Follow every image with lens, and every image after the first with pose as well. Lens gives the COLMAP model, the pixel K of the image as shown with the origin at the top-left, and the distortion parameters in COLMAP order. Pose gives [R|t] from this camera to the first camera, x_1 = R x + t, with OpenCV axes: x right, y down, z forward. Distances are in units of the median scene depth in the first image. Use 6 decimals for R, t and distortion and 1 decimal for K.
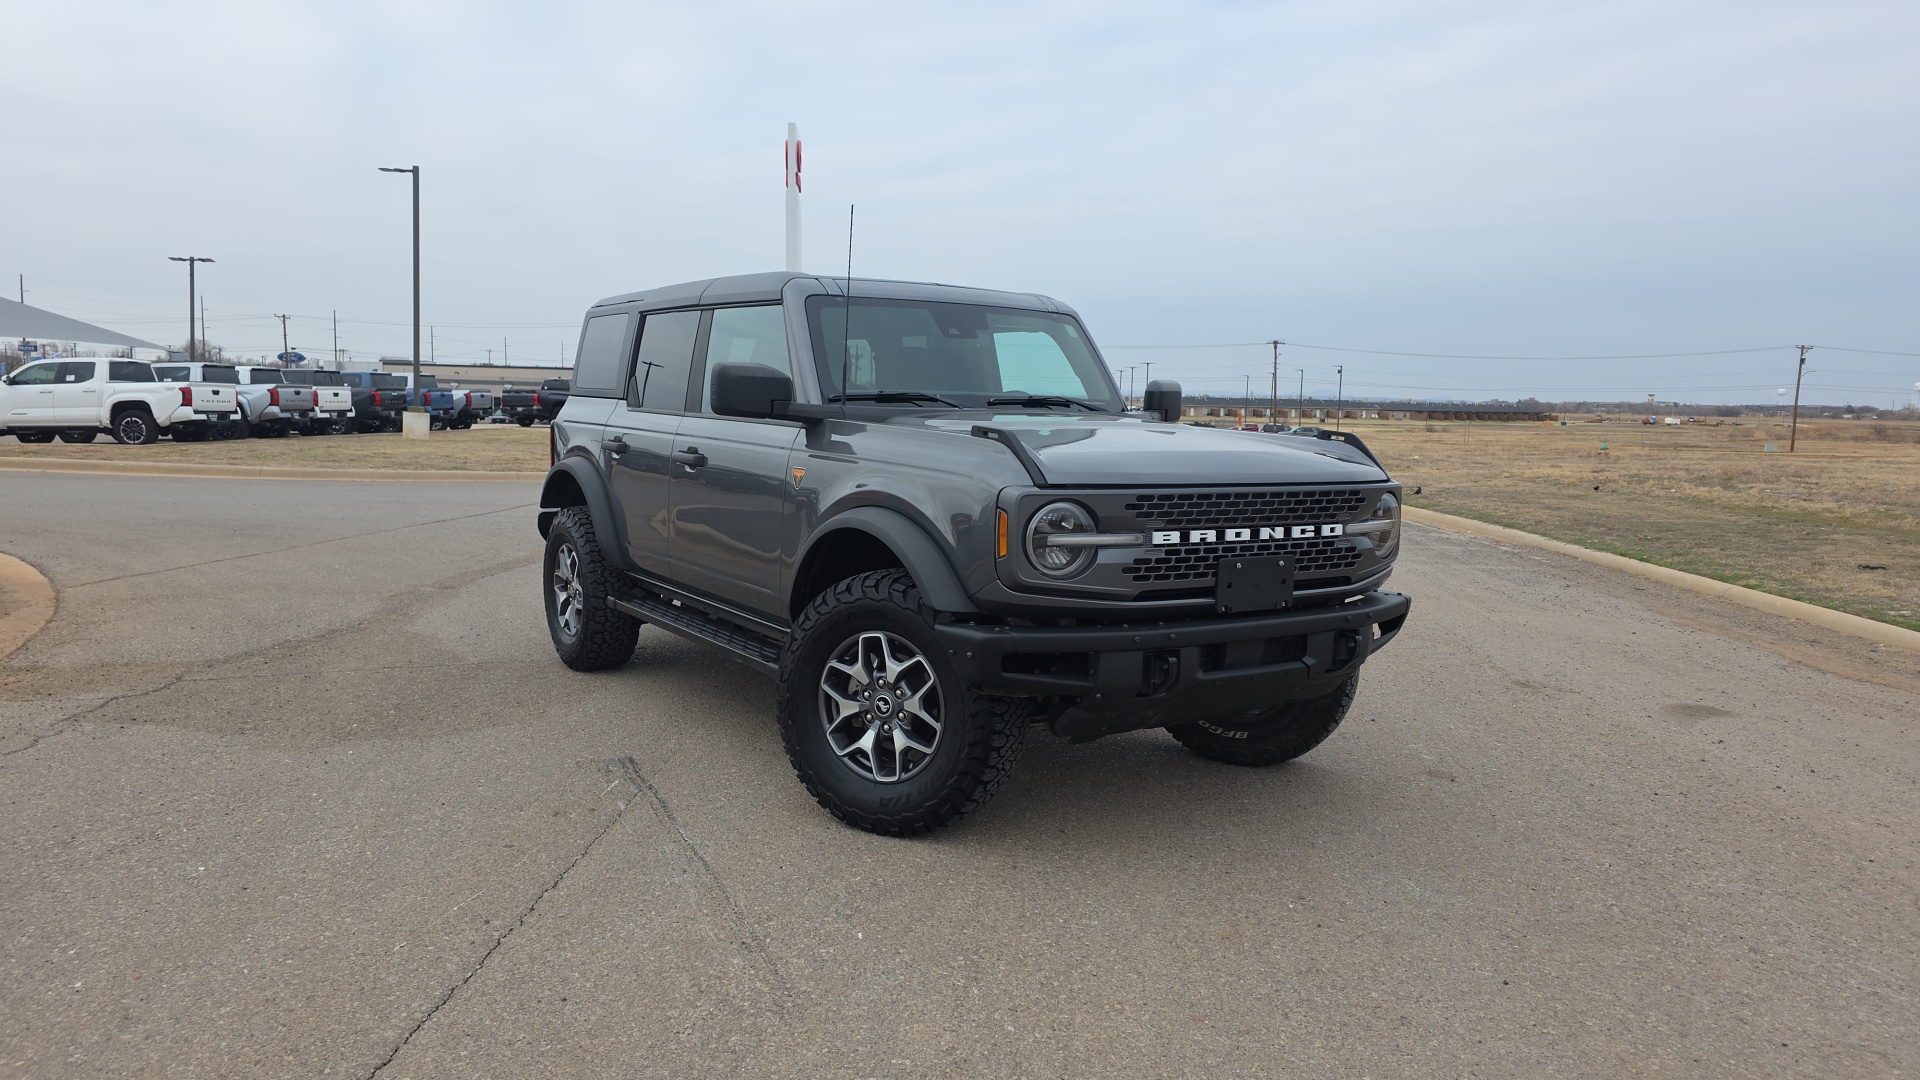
lens RADIAL K [[1260.0, 0, 960.0], [0, 1260.0, 540.0], [0, 0, 1]] dist [0.070026, -0.080450]
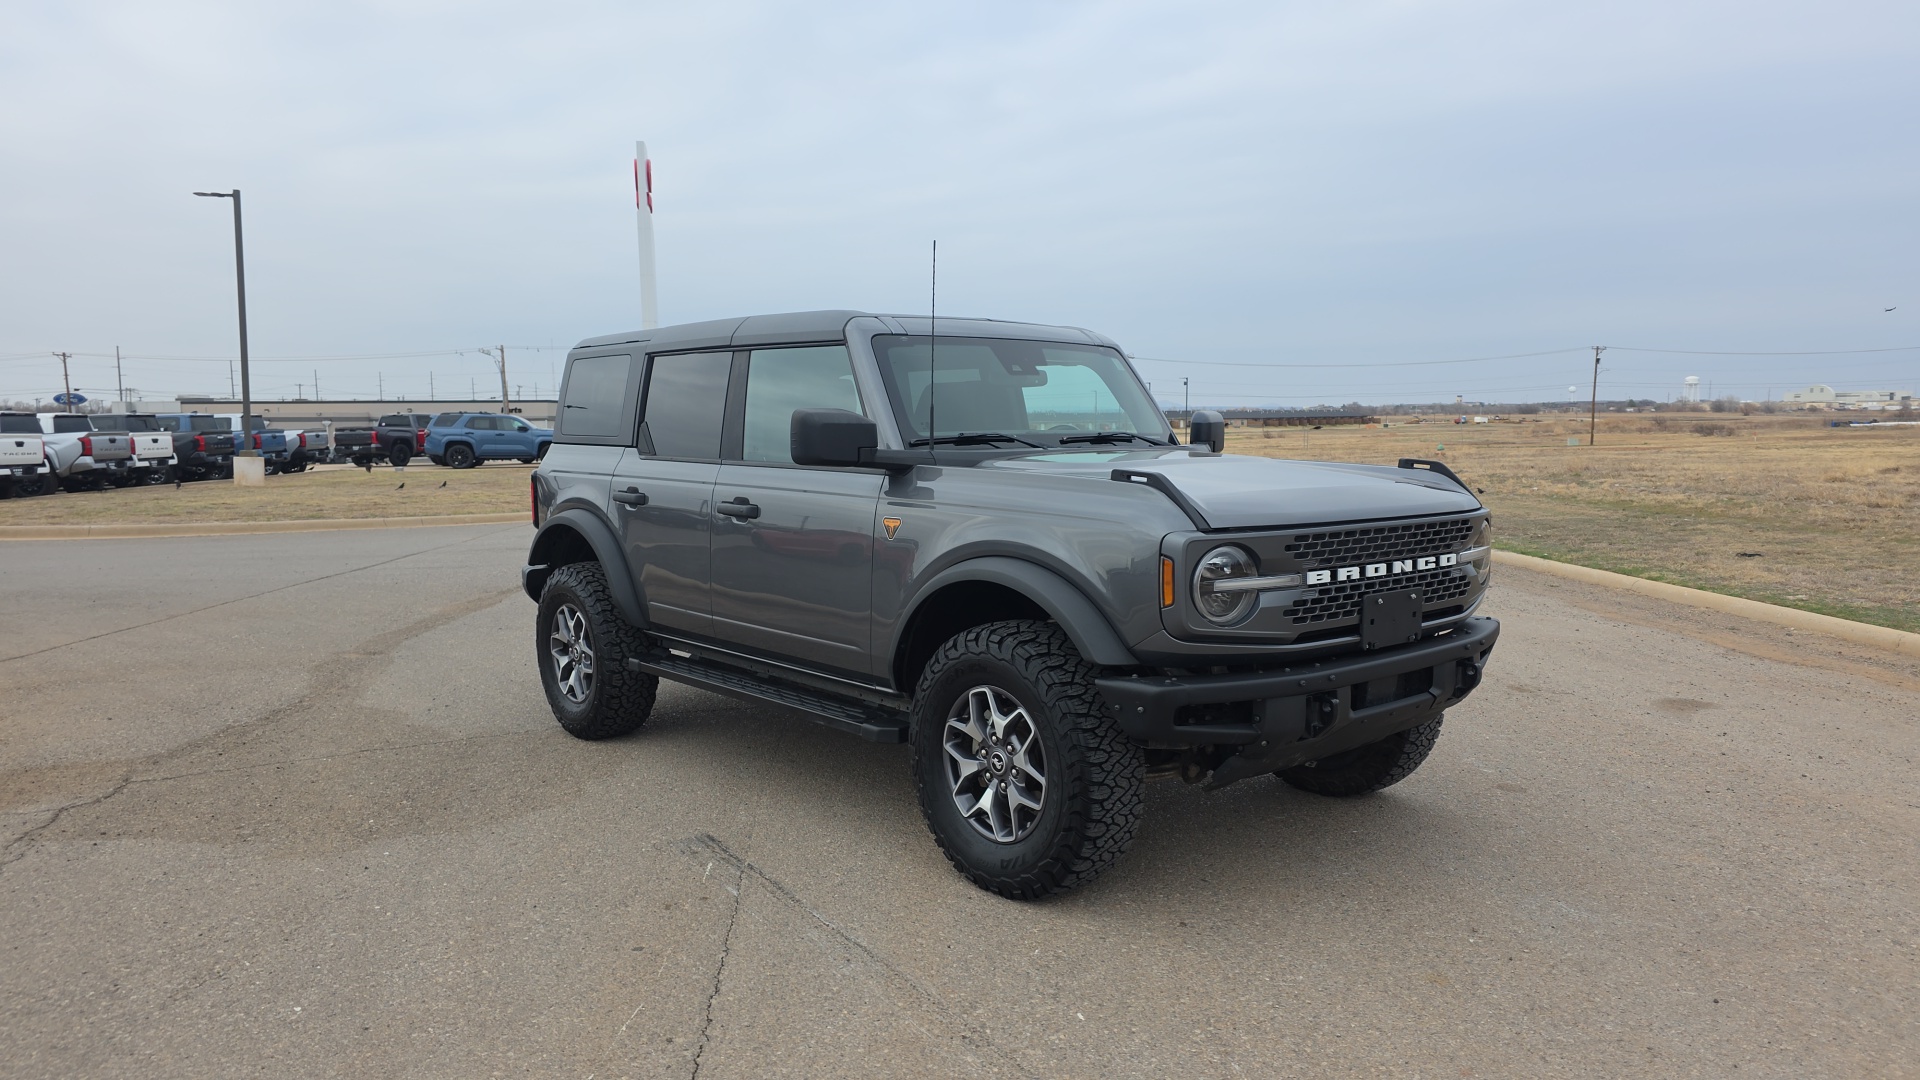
lens RADIAL K [[1262.8, 0, 1005.5], [0, 1262.8, 560.1], [0, 0, 1]] dist [0.060649, -0.064430]
pose [[0.988412, -0.048577, 0.143814, -0.174409], [0.048430, 0.998816, 0.004529, -0.025035], [-0.143864, 0.002488, 0.989594, 0.044479]]
